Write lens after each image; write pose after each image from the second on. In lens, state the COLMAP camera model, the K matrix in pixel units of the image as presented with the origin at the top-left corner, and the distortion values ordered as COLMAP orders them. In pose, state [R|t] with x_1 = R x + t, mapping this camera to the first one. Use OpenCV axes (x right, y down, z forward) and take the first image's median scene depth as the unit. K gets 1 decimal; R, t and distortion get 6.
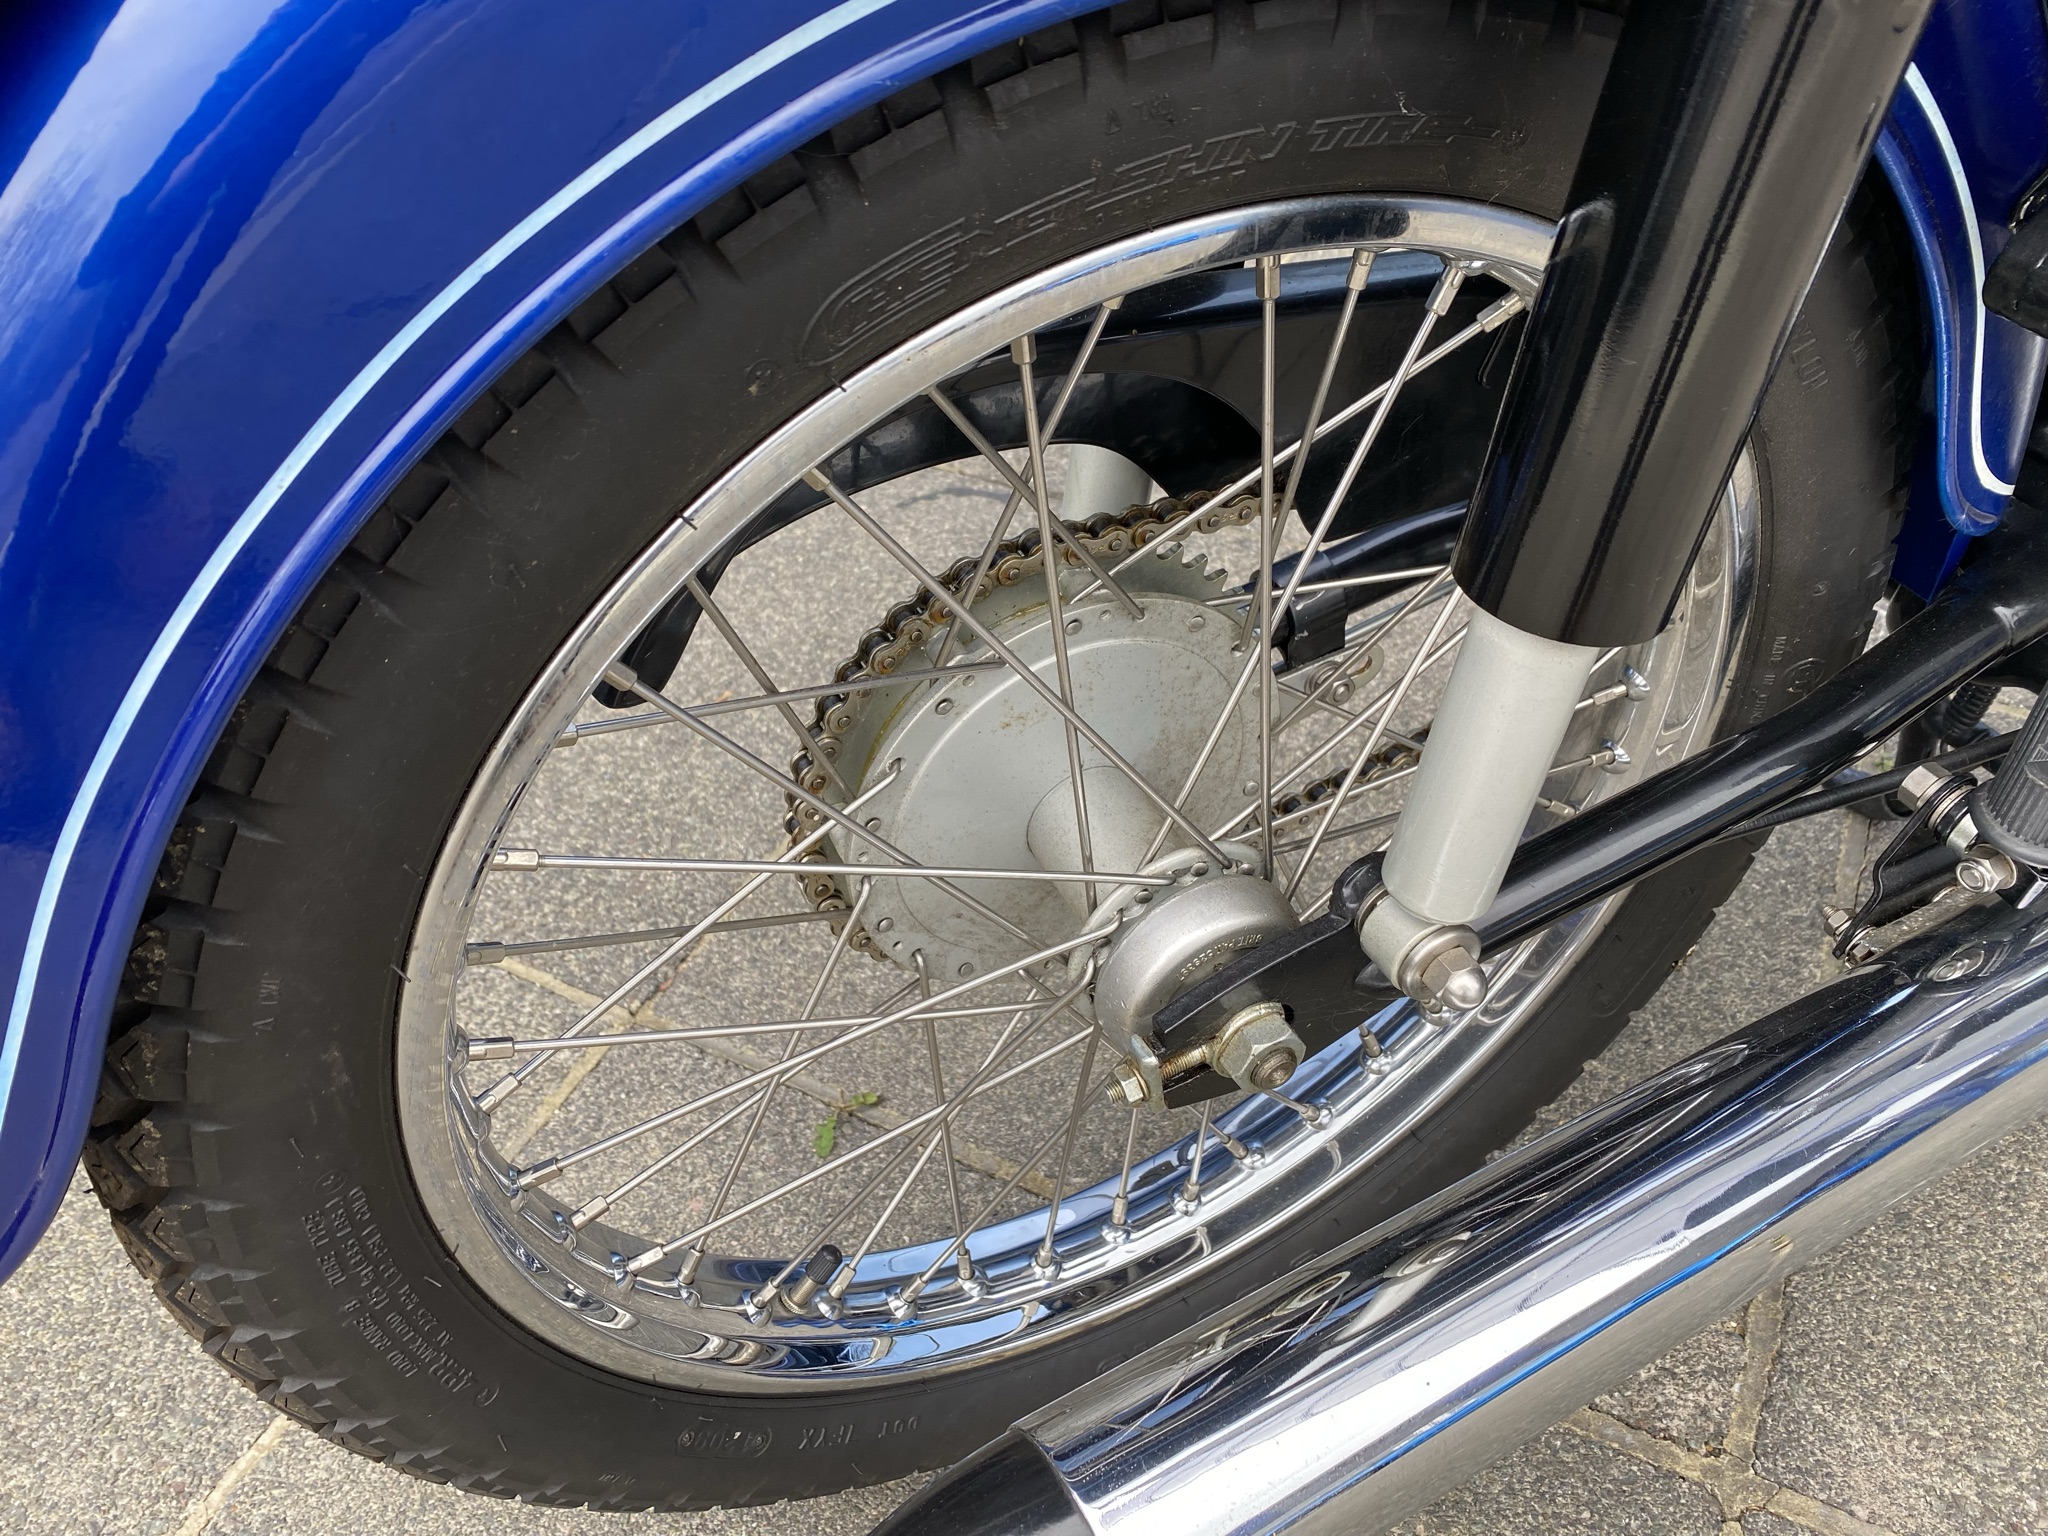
lens RADIAL K [[1595.9, 0, 1029.9], [0, 1595.9, 755.7], [0, 0, 1]] dist [0.002054, -0.000010]
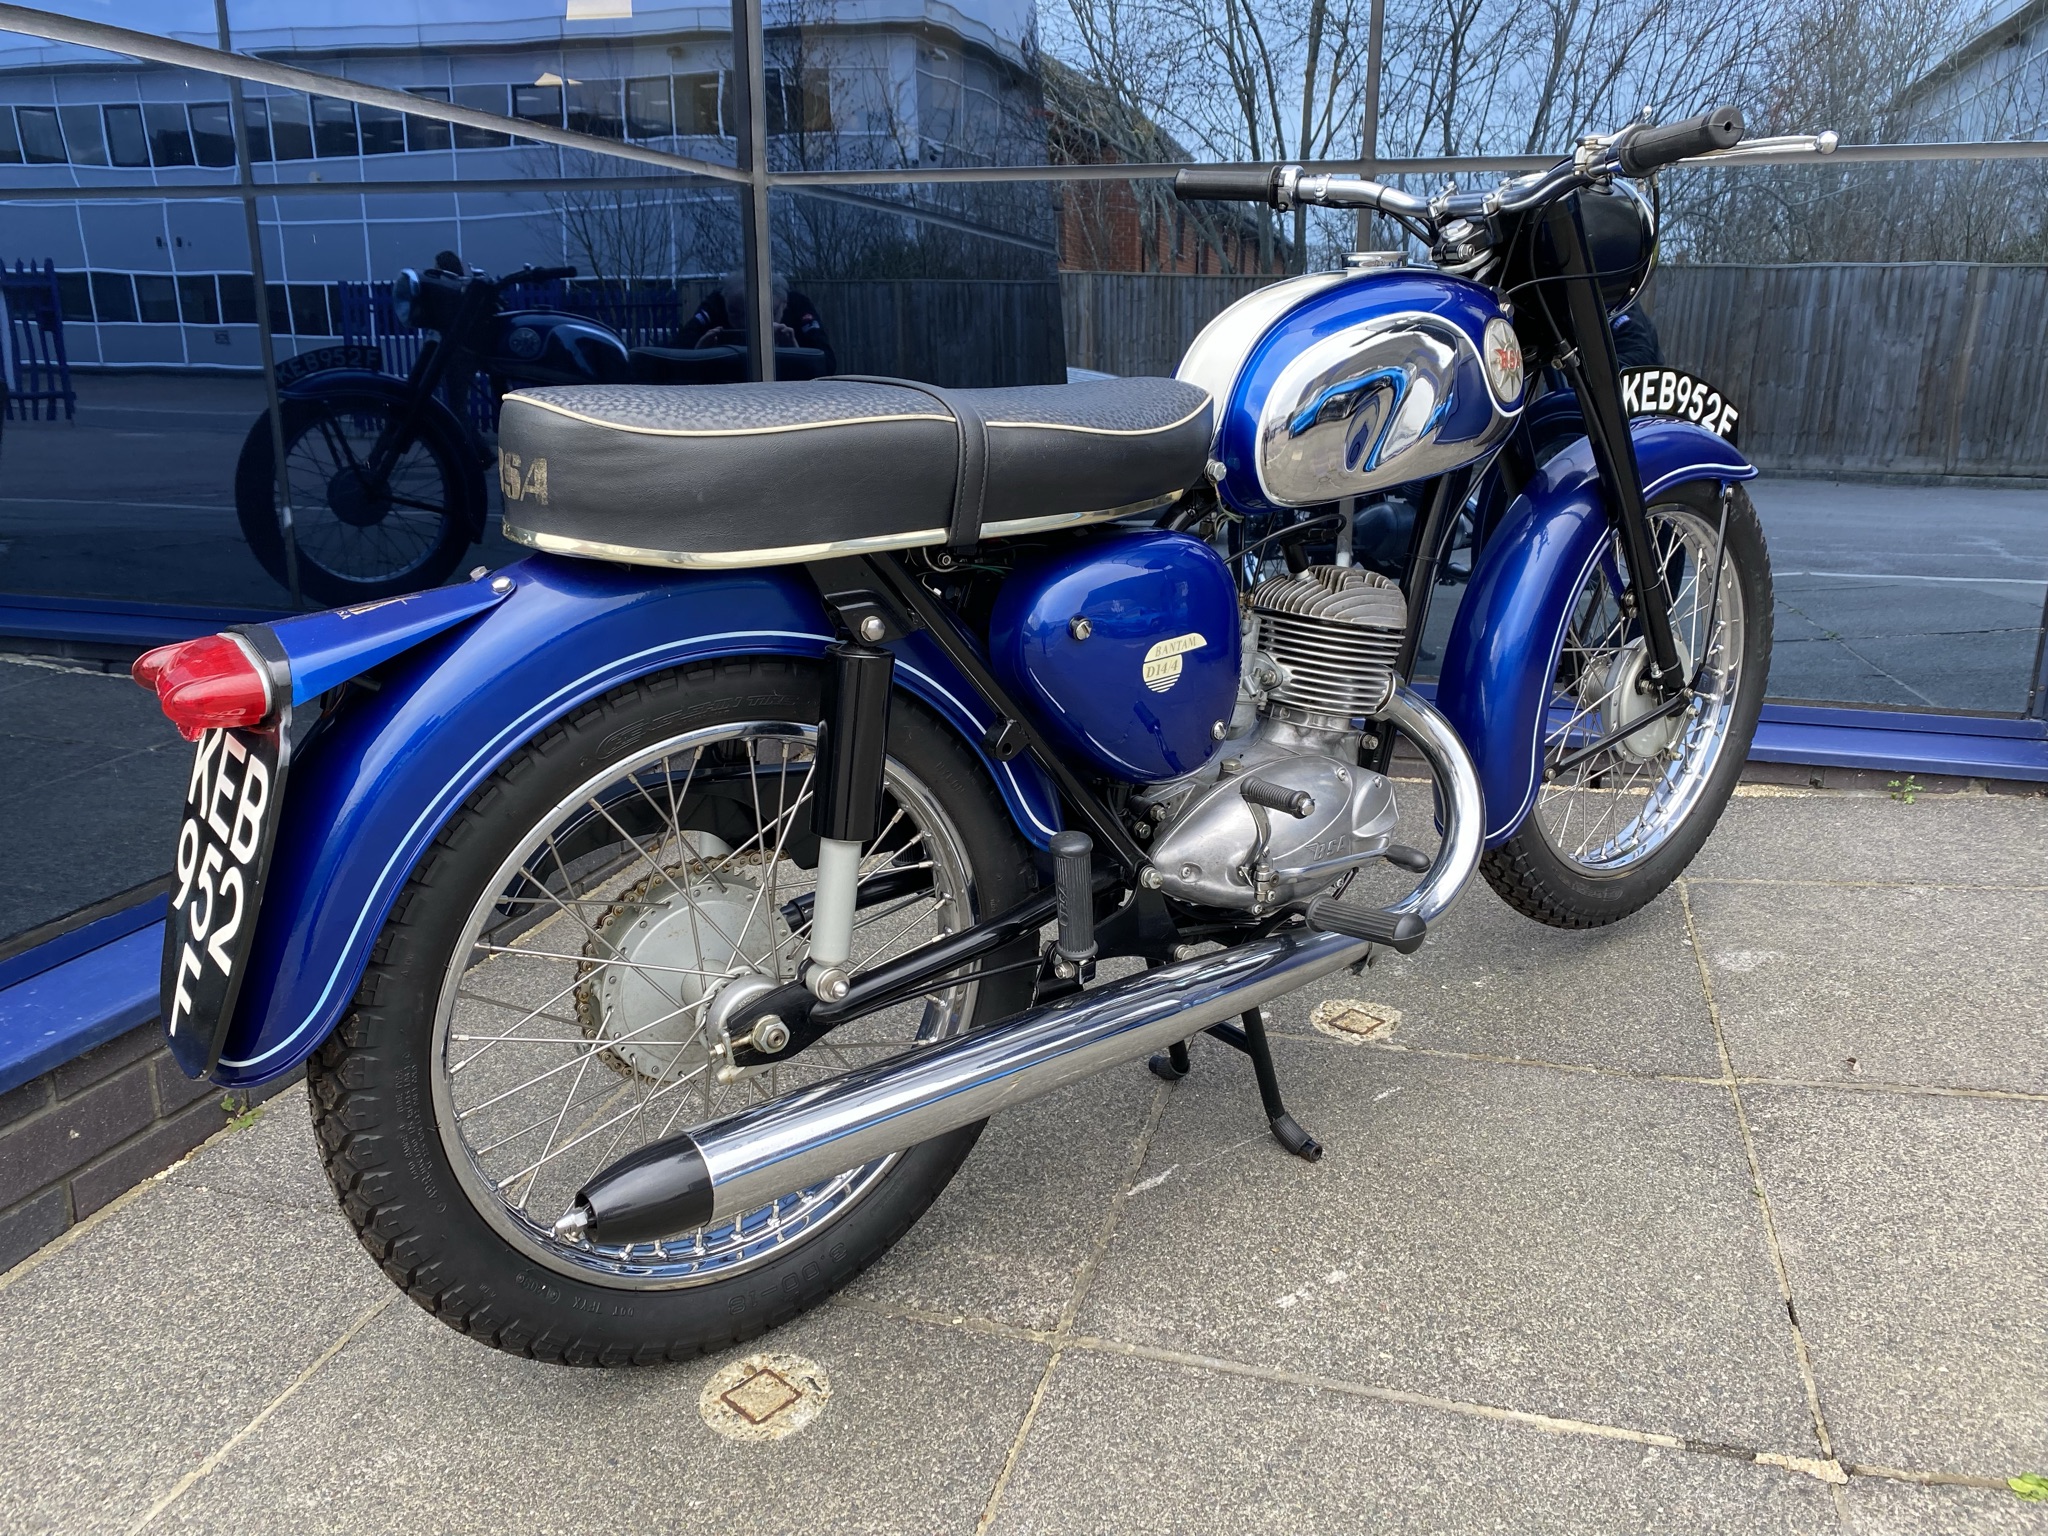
lens RADIAL K [[1595.9, 0, 1029.9], [0, 1595.9, 755.7], [0, 0, 1]] dist [0.002054, -0.000010]
pose [[0.983871, -0.031446, 0.176092, 0.104082], [0.100391, 0.911844, -0.398073, 0.747397], [-0.148050, 0.409330, 0.900294, -1.372697]]
